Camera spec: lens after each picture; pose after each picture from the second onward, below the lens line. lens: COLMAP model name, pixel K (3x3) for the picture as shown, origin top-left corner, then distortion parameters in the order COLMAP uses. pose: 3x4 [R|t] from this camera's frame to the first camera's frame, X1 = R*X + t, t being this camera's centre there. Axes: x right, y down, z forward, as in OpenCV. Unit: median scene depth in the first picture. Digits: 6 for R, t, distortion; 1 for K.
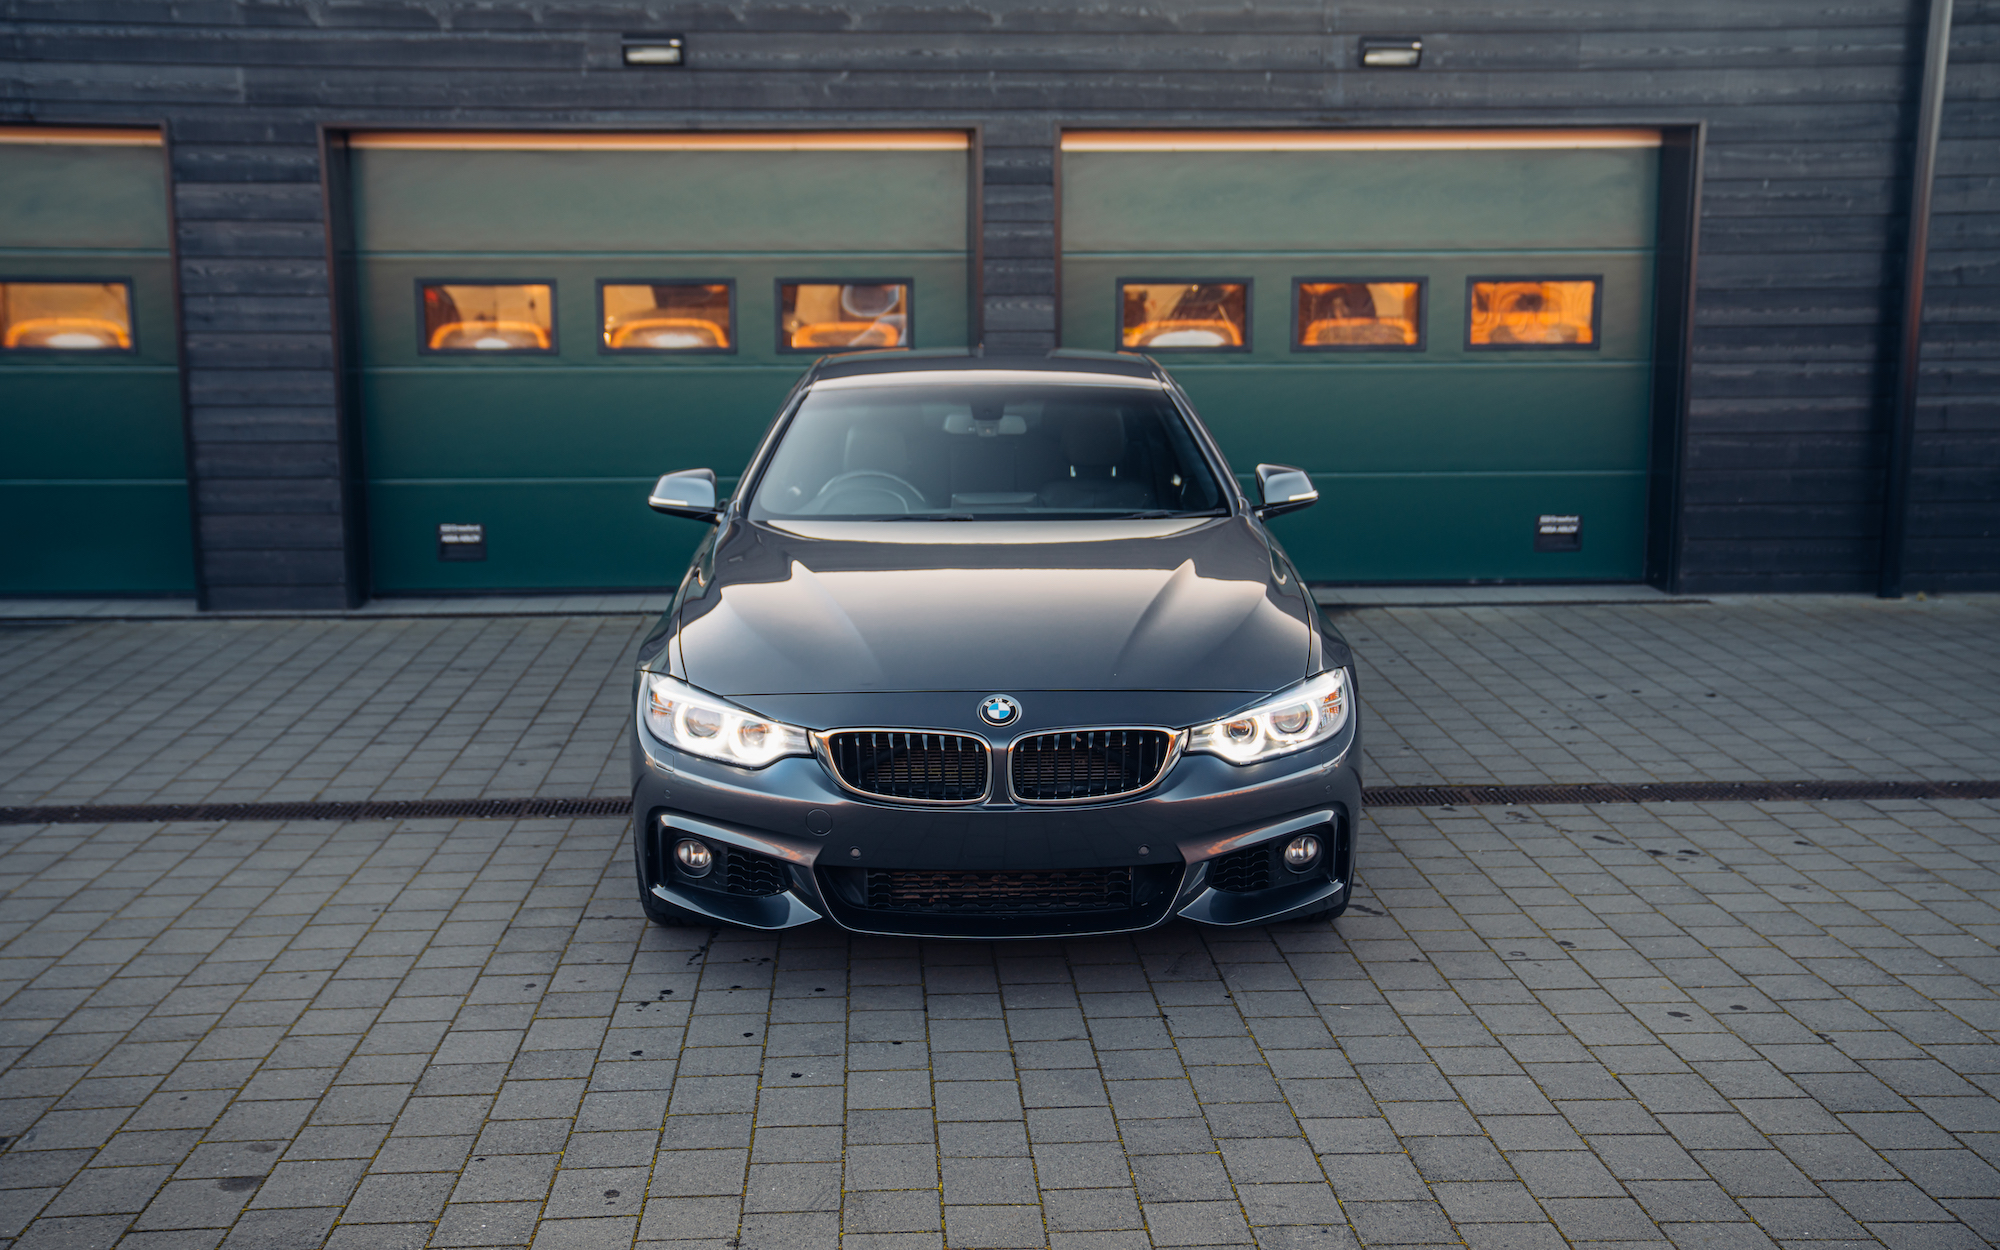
lens RADIAL K [[2191.7, 0, 975.6], [0, 2191.7, 665.6], [0, 0, 1]] dist [-0.004667, 0.255232]
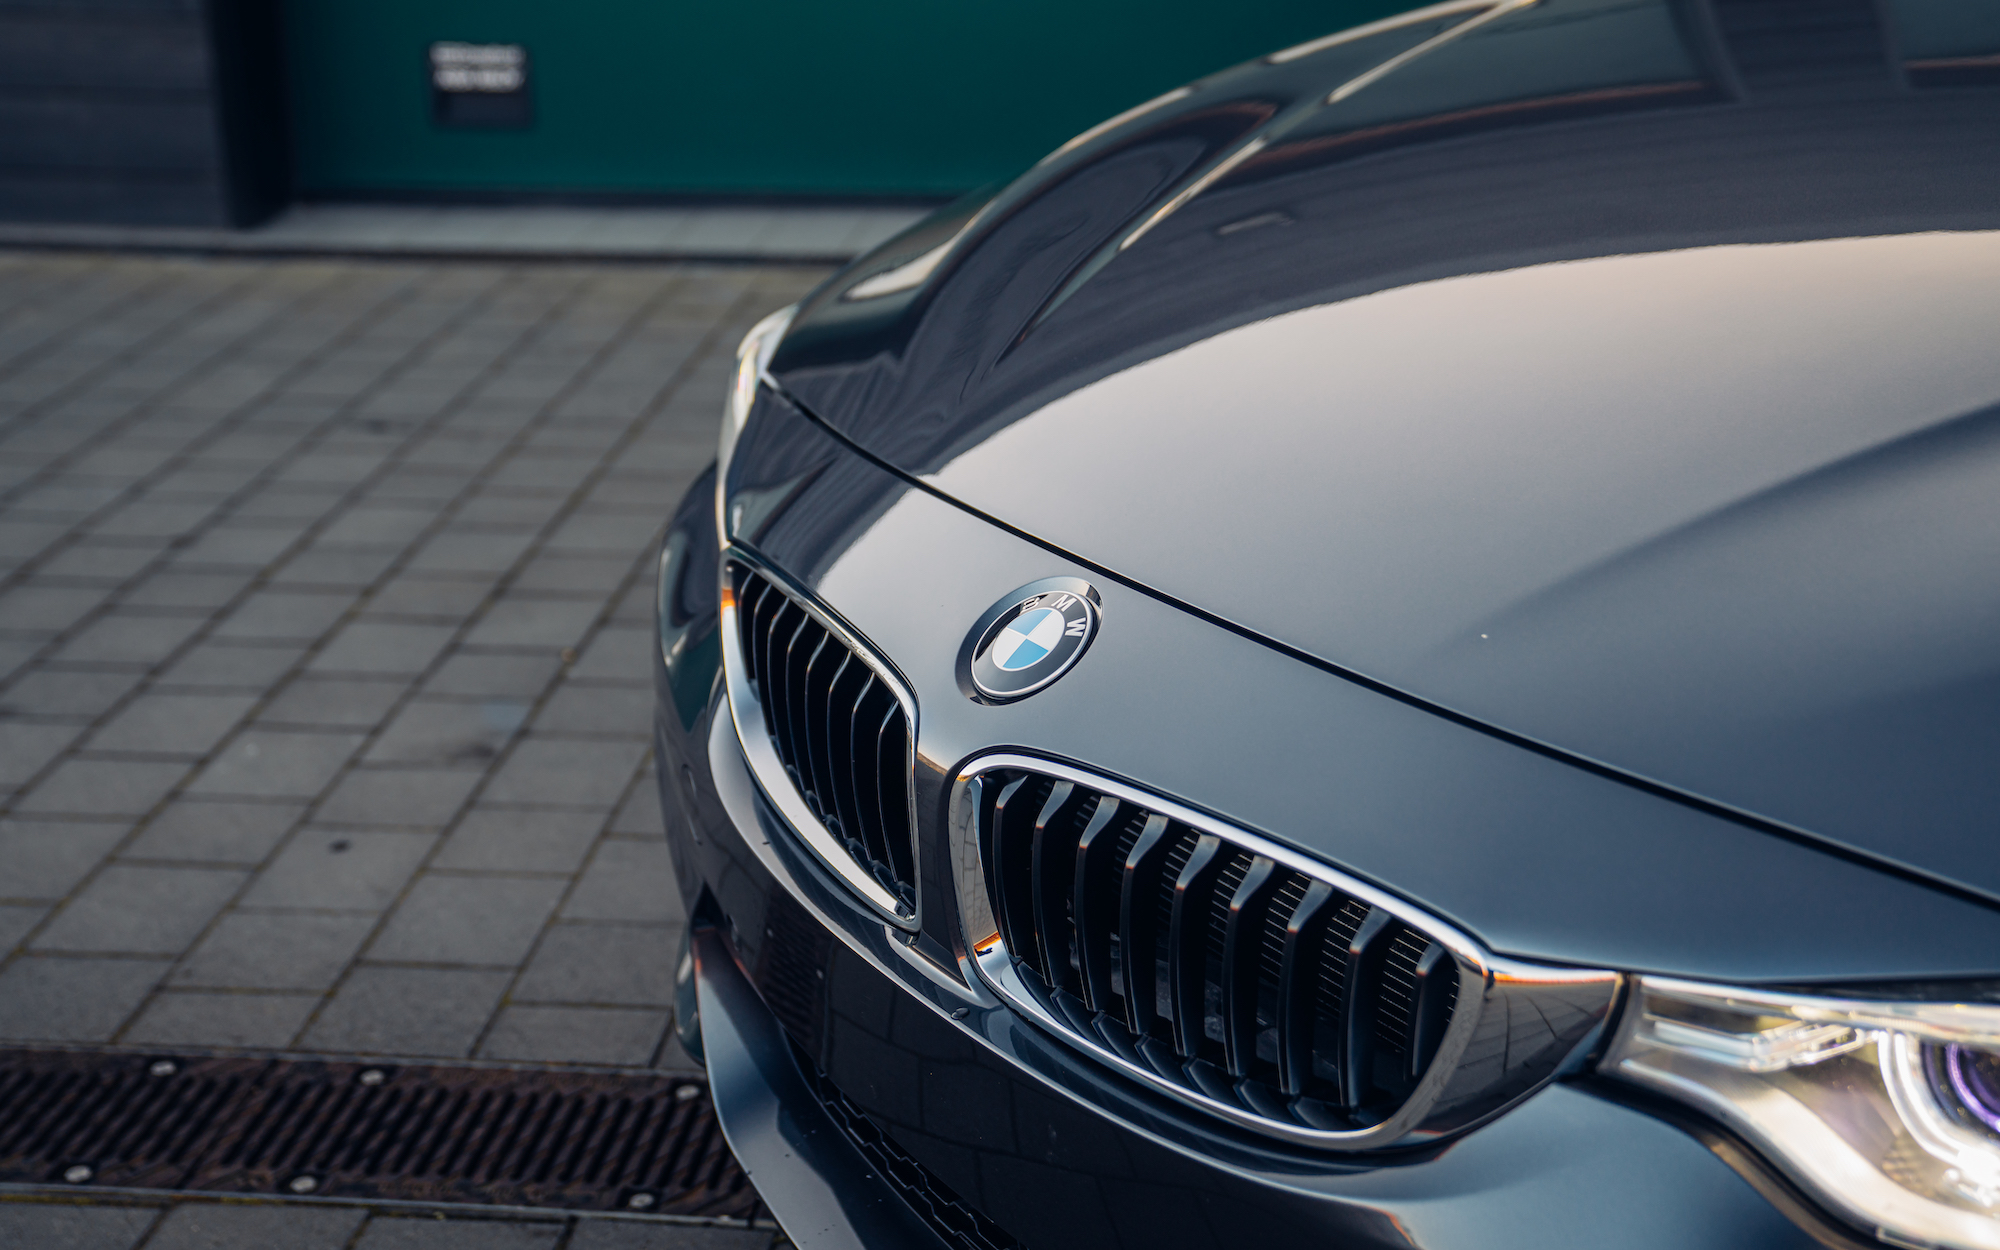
lens RADIAL K [[2488.6, 0, 1000.0], [0, 2488.6, 625.0], [0, 0, 1]] dist [0.008643, 0.011786]
pose [[0.988330, 0.061606, -0.139311, -0.046646], [-0.035346, 0.982355, 0.183656, -0.047458], [0.148168, -0.176589, 0.973069, 0.508056]]
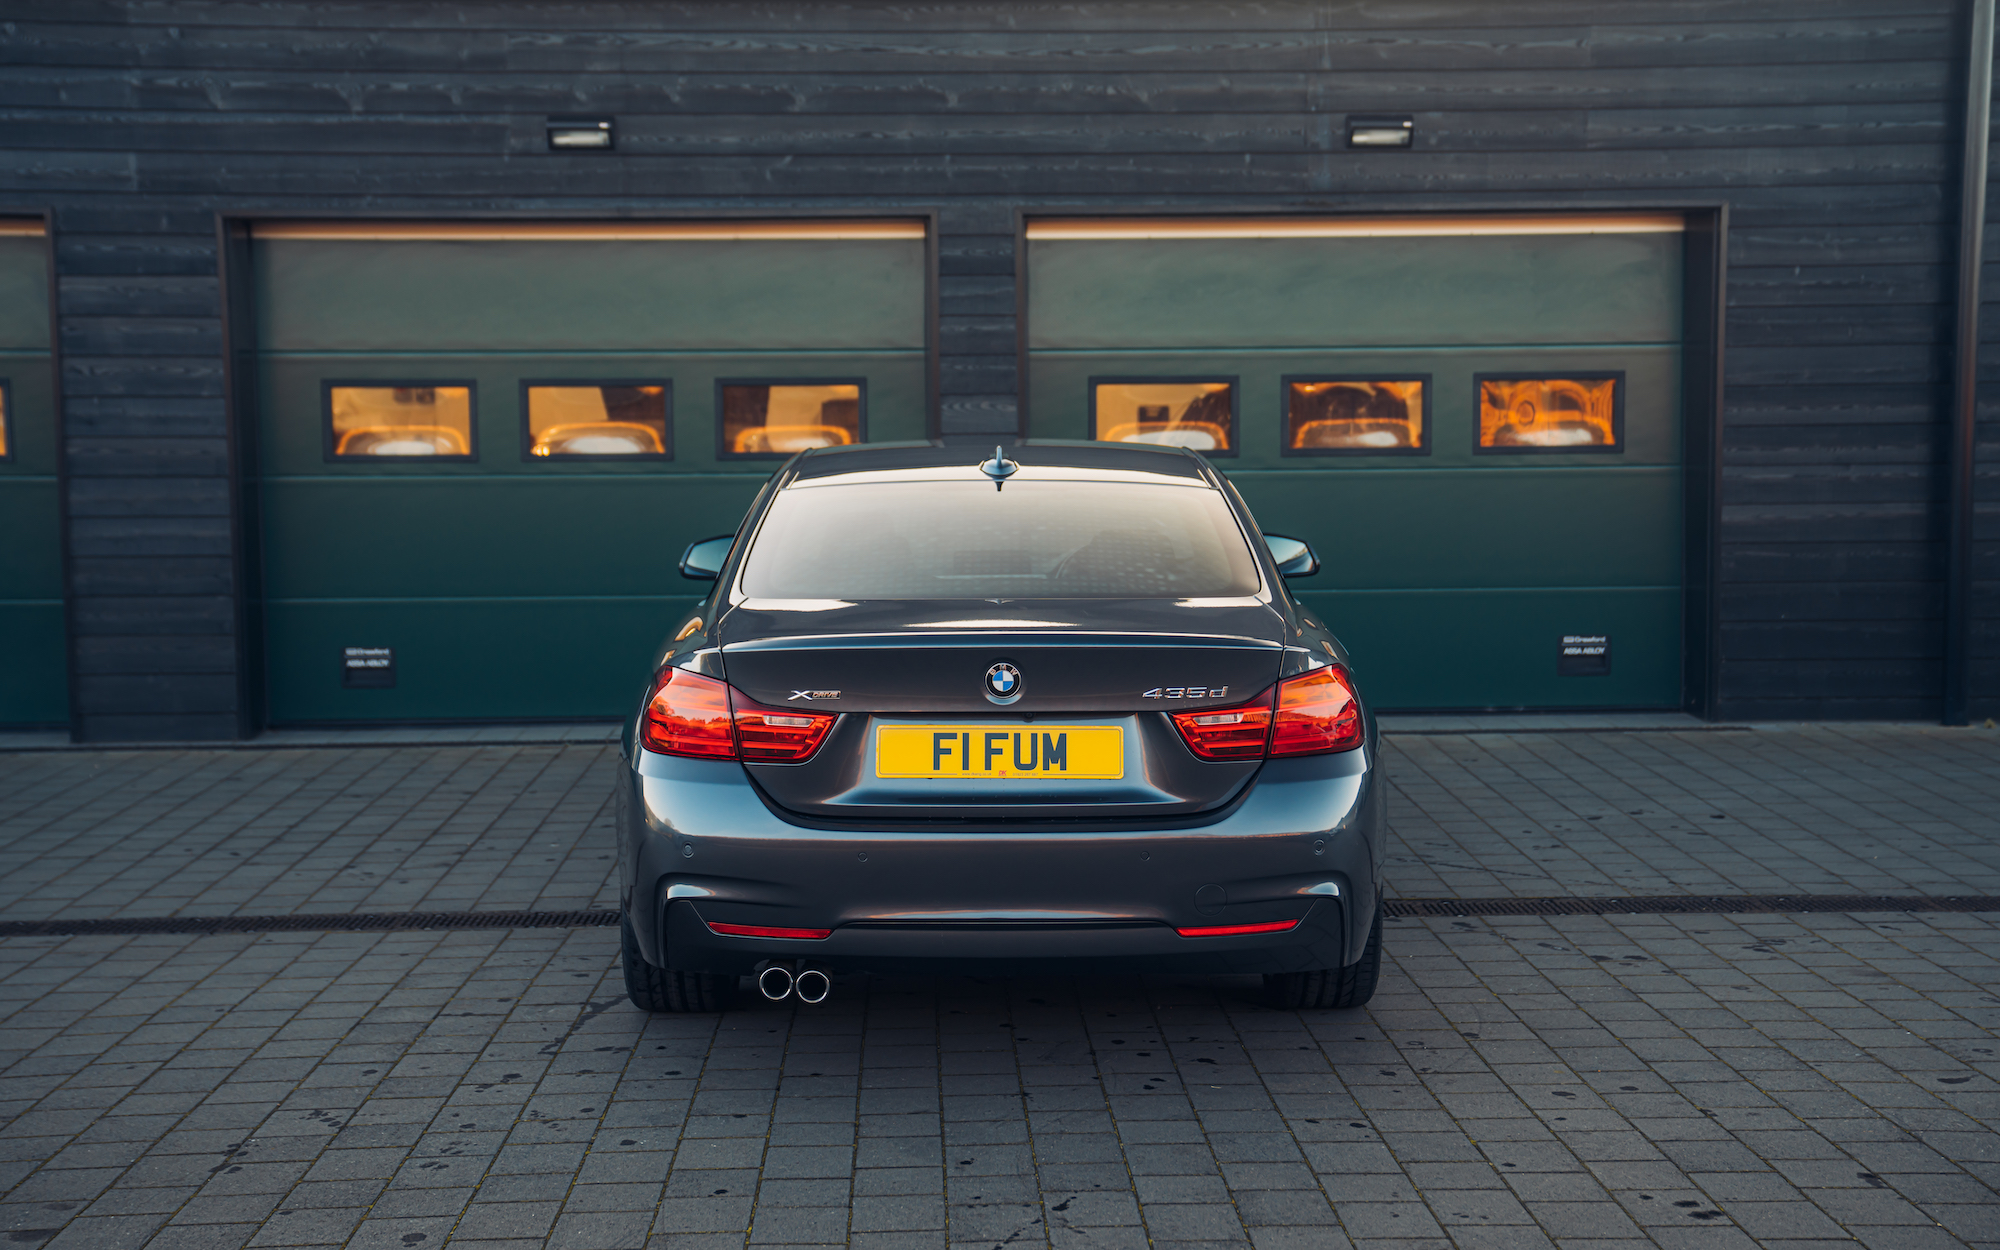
lens RADIAL K [[2598.7, 0, 1000.2], [0, 2598.7, 655.8], [0, 0, 1]] dist [0.058827, 0.316805]
pose [[0.999863, -0.002789, -0.016327, 0.046980], [0.001402, 0.996436, -0.084336, 0.032208], [0.016504, 0.084301, 0.996304, -0.075719]]
